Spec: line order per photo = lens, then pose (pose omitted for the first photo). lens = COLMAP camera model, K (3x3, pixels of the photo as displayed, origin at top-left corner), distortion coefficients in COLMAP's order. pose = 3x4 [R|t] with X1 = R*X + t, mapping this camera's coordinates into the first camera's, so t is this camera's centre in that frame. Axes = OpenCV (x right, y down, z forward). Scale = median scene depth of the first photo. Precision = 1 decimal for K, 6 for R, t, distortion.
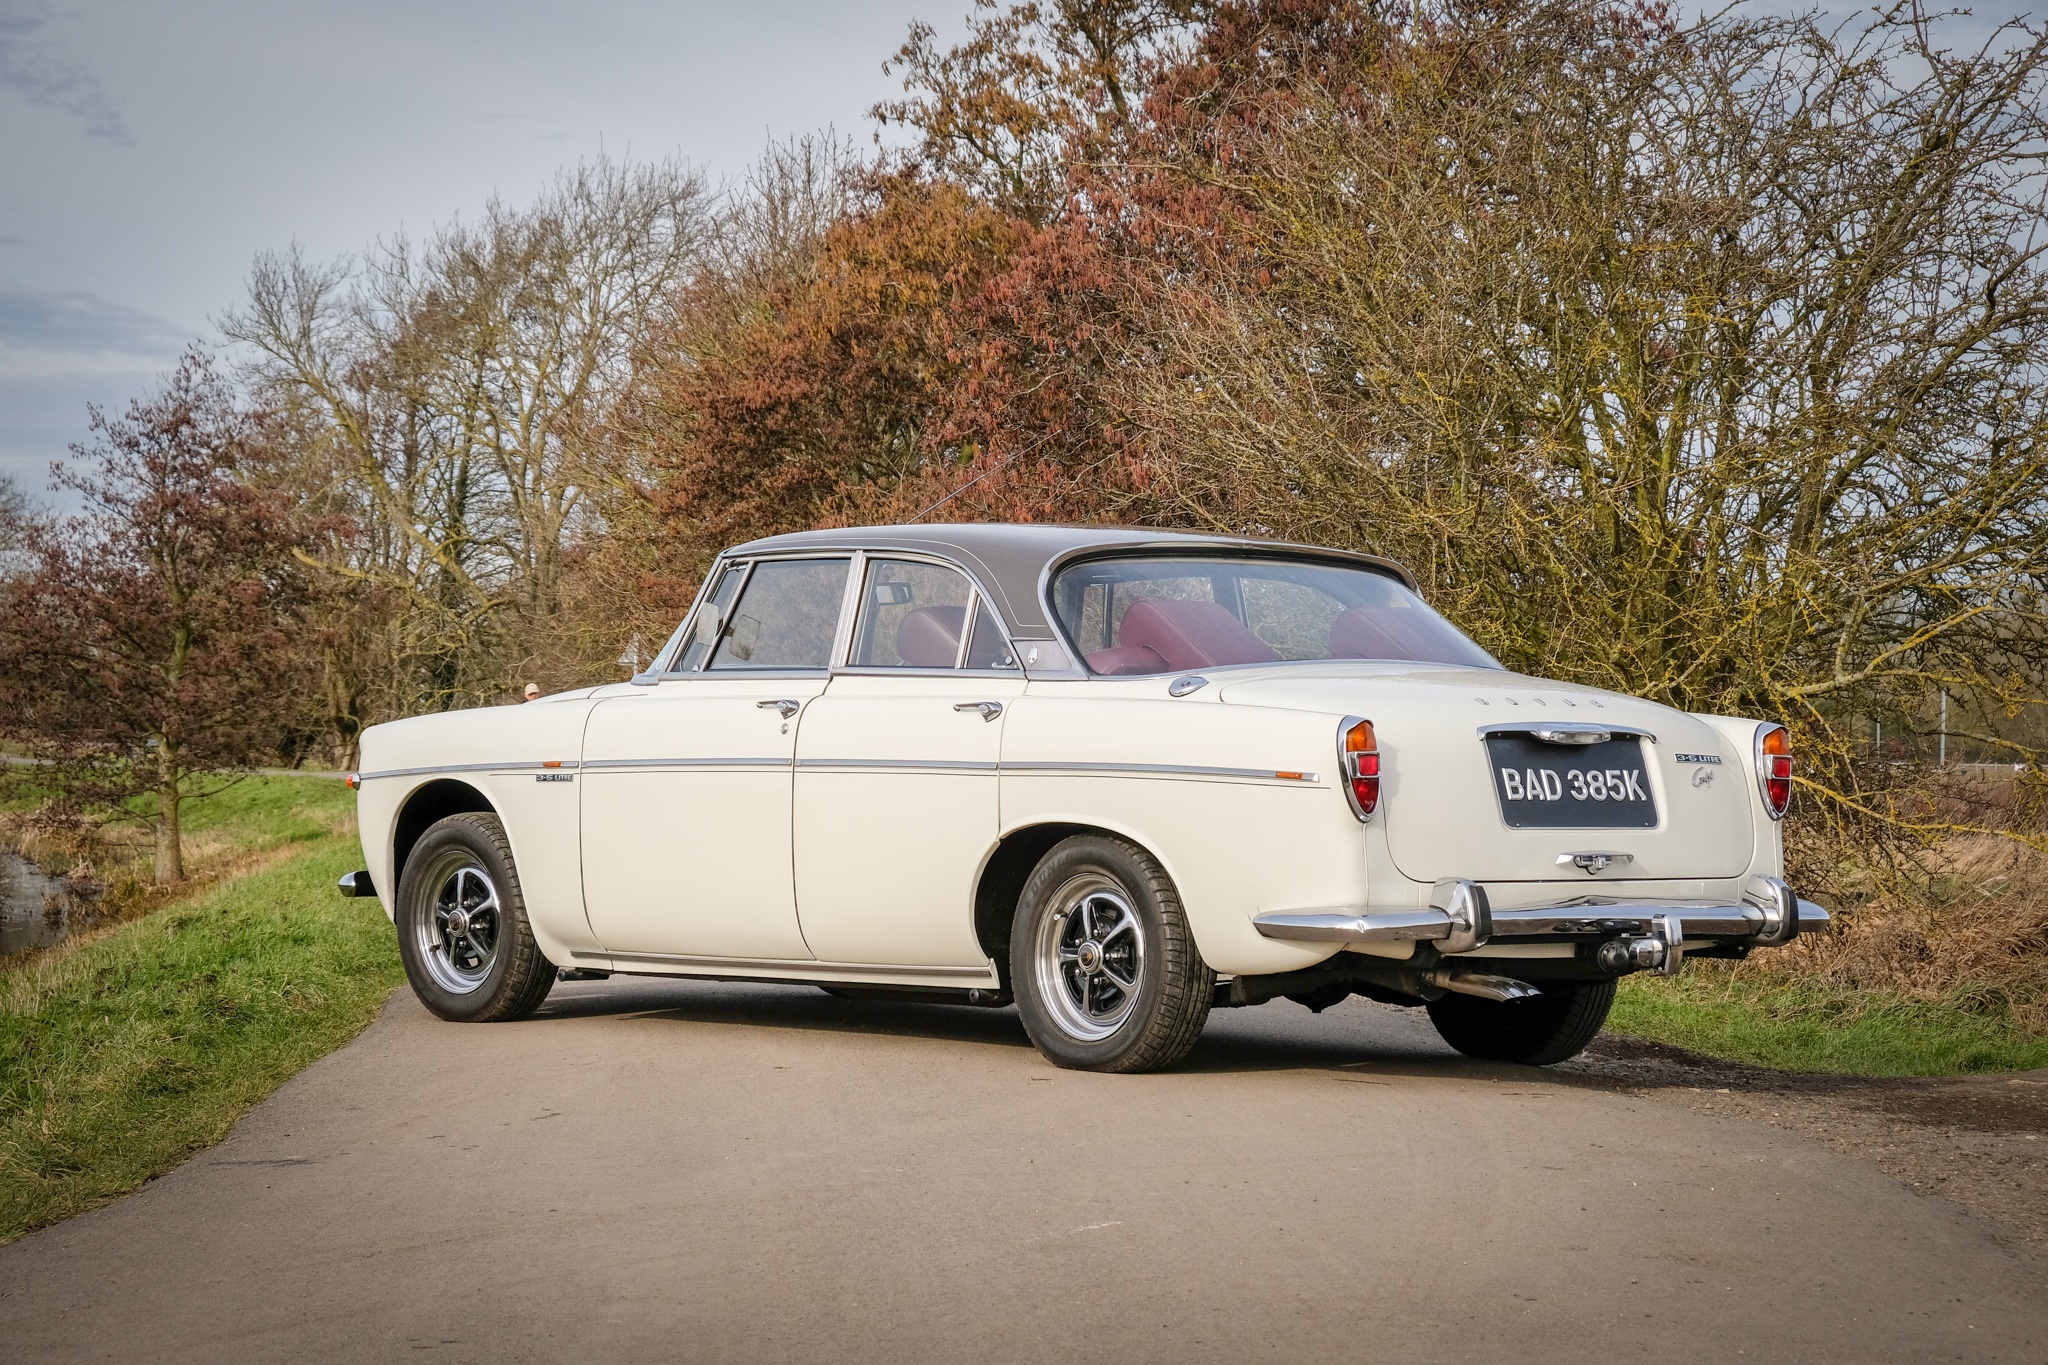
lens RADIAL K [[4842.8, 0, 1083.3], [0, 4842.8, 732.5], [0, 0, 1]] dist [0.037485, 0.000000]
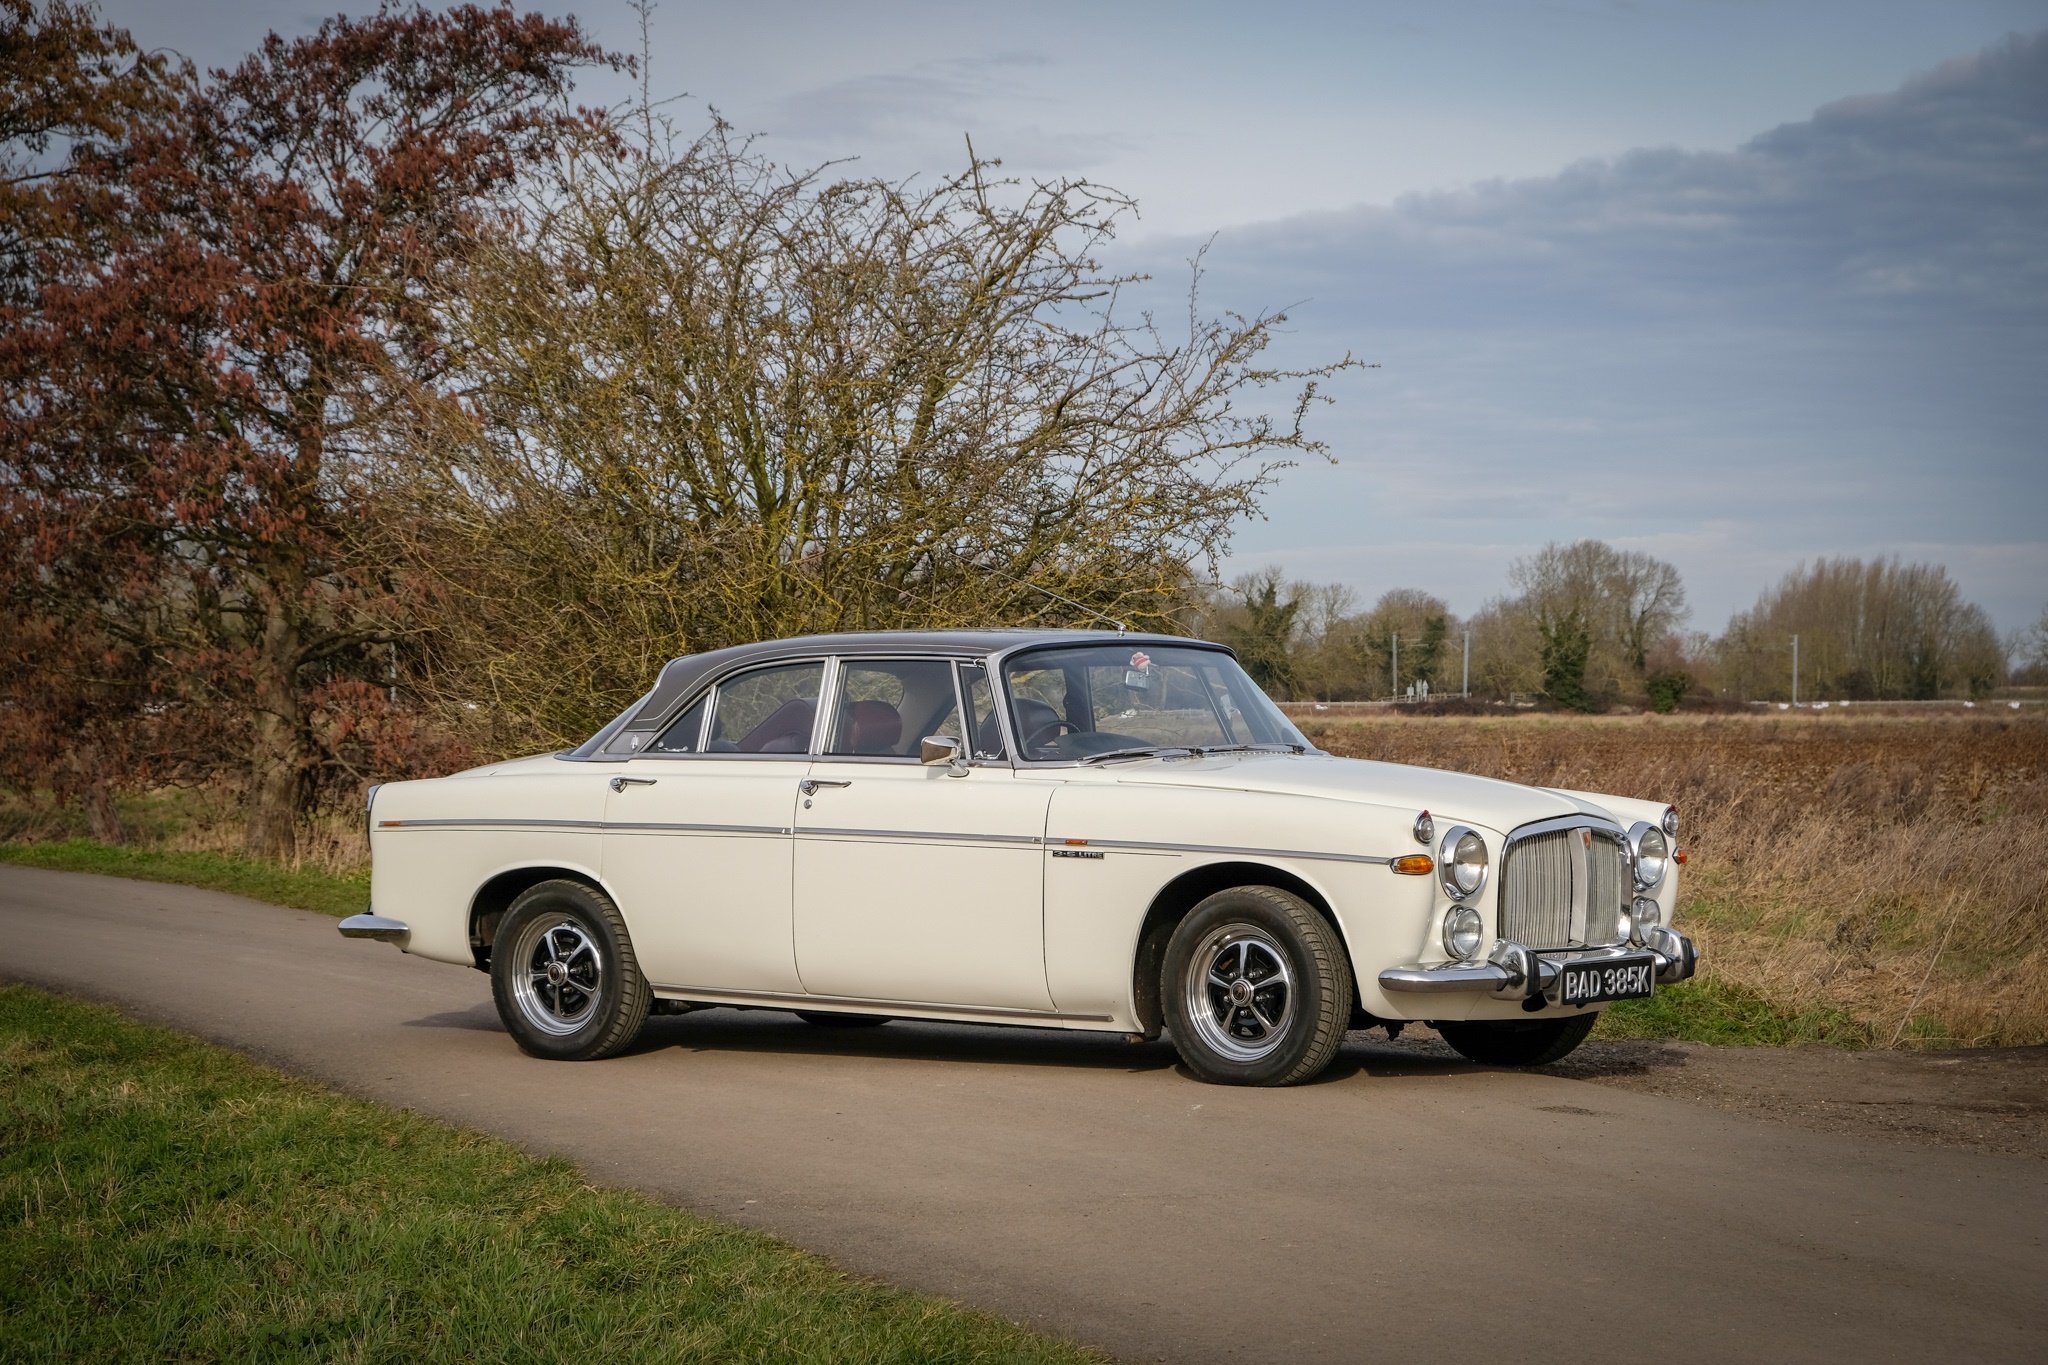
lens RADIAL K [[4842.8, 0, 1024.7], [0, 4842.8, 674.1], [0, 0, 1]] dist [0.037485, 0.000000]
pose [[0.952728, -0.012513, 0.303566, -0.086055], [0.012005, 0.999922, 0.003541, -0.008954], [-0.303587, 0.000270, 0.952804, -0.093659]]
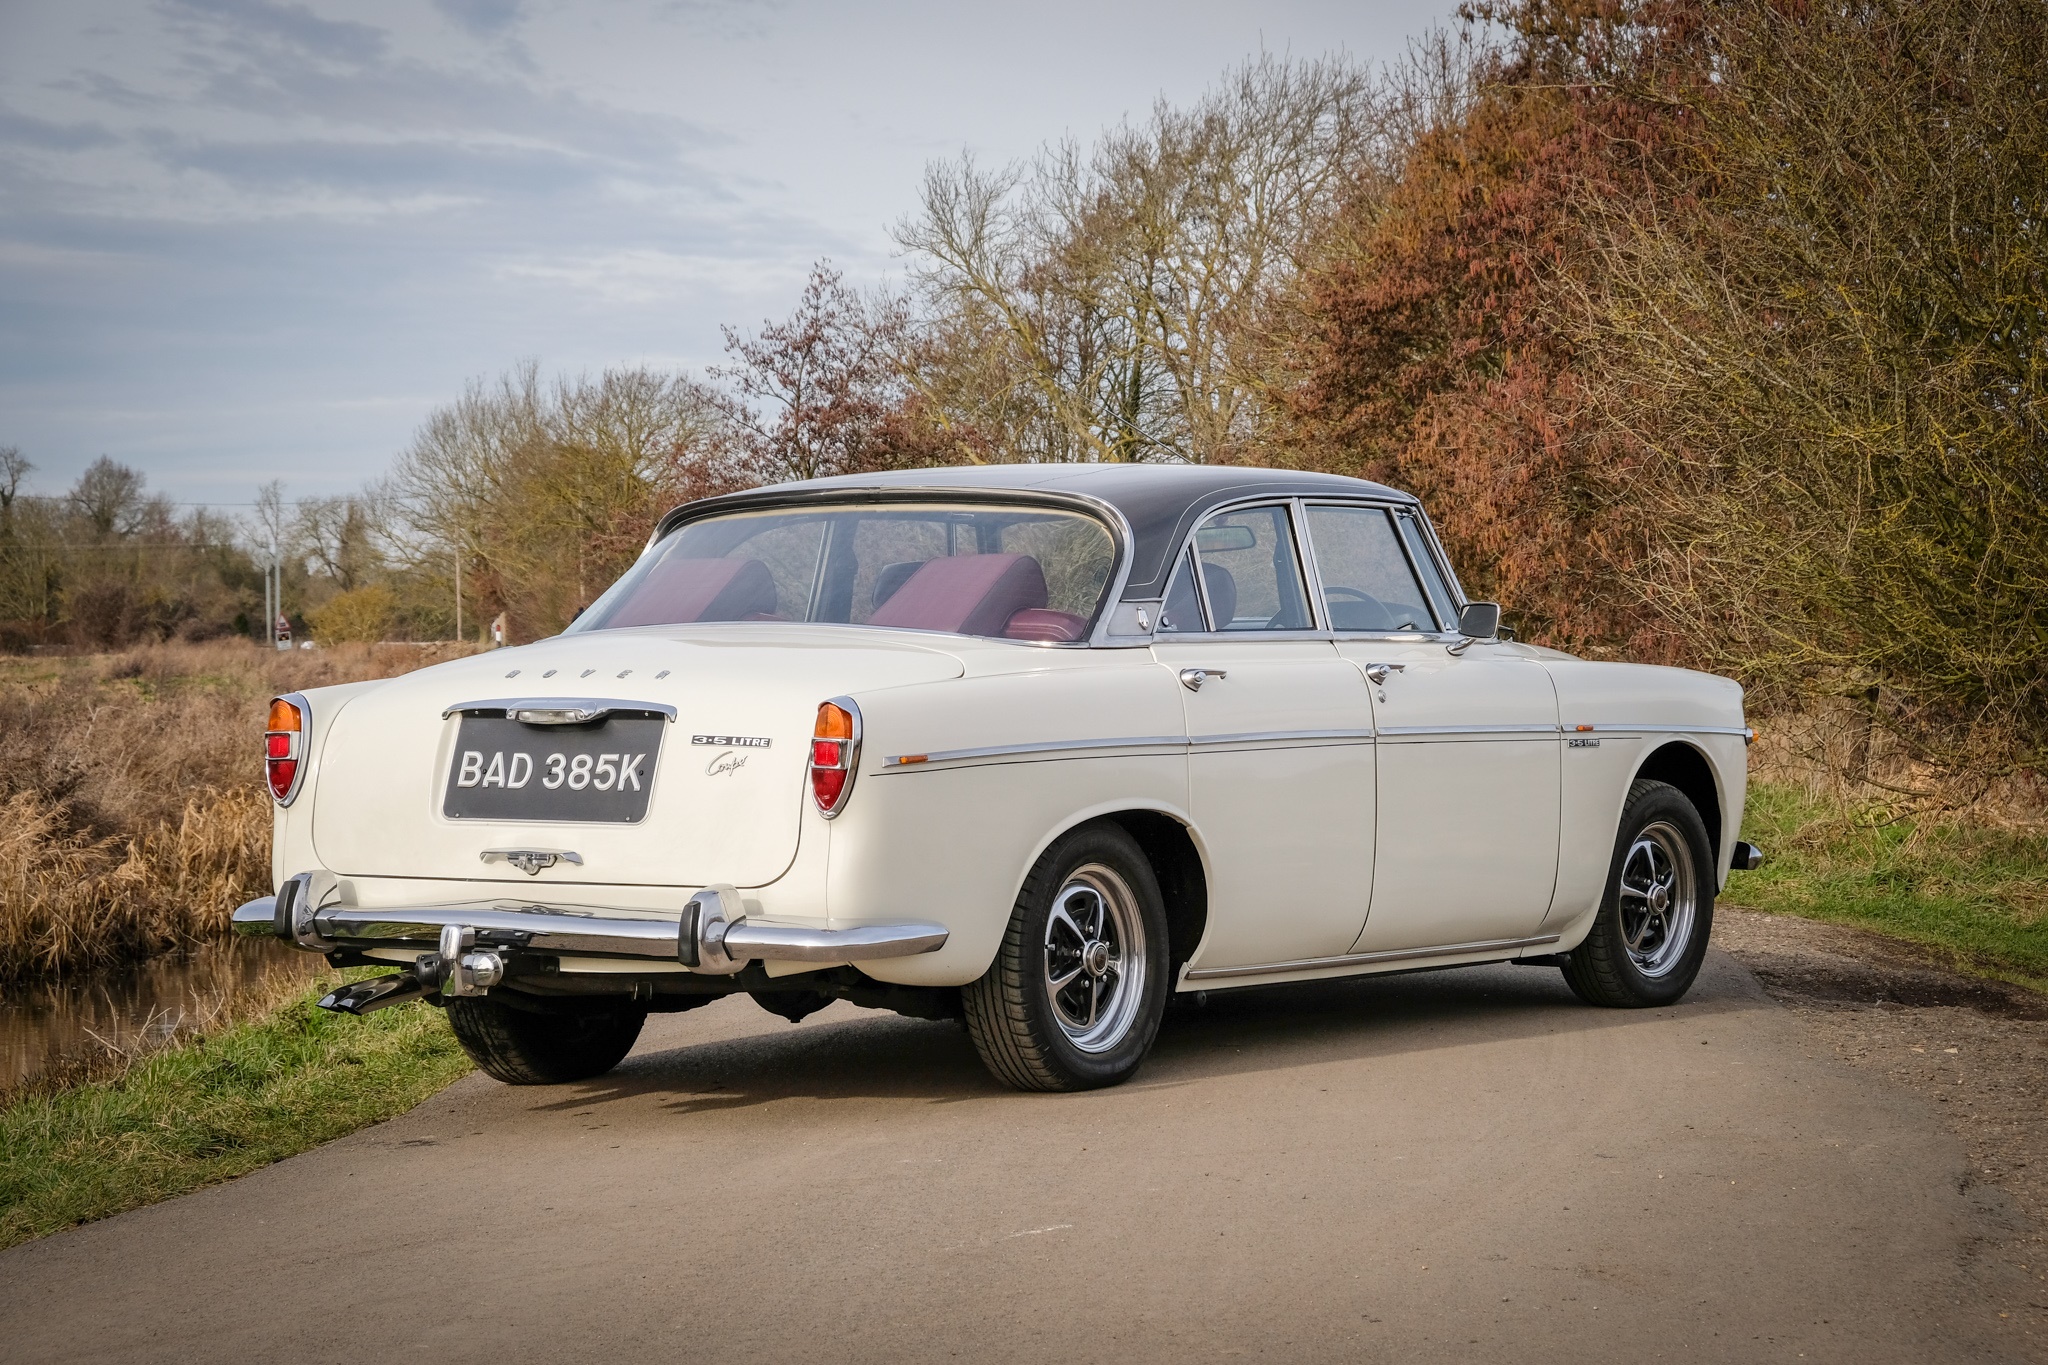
lens RADIAL K [[4842.8, 0, 1029.9], [0, 4842.8, 695.7], [0, 0, 1]] dist [0.037485, 0.000000]
pose [[0.987257, -0.015467, -0.158382, 0.024689], [0.017928, 0.999740, 0.014123, -0.003483], [0.158122, -0.016782, 0.987277, 0.001003]]
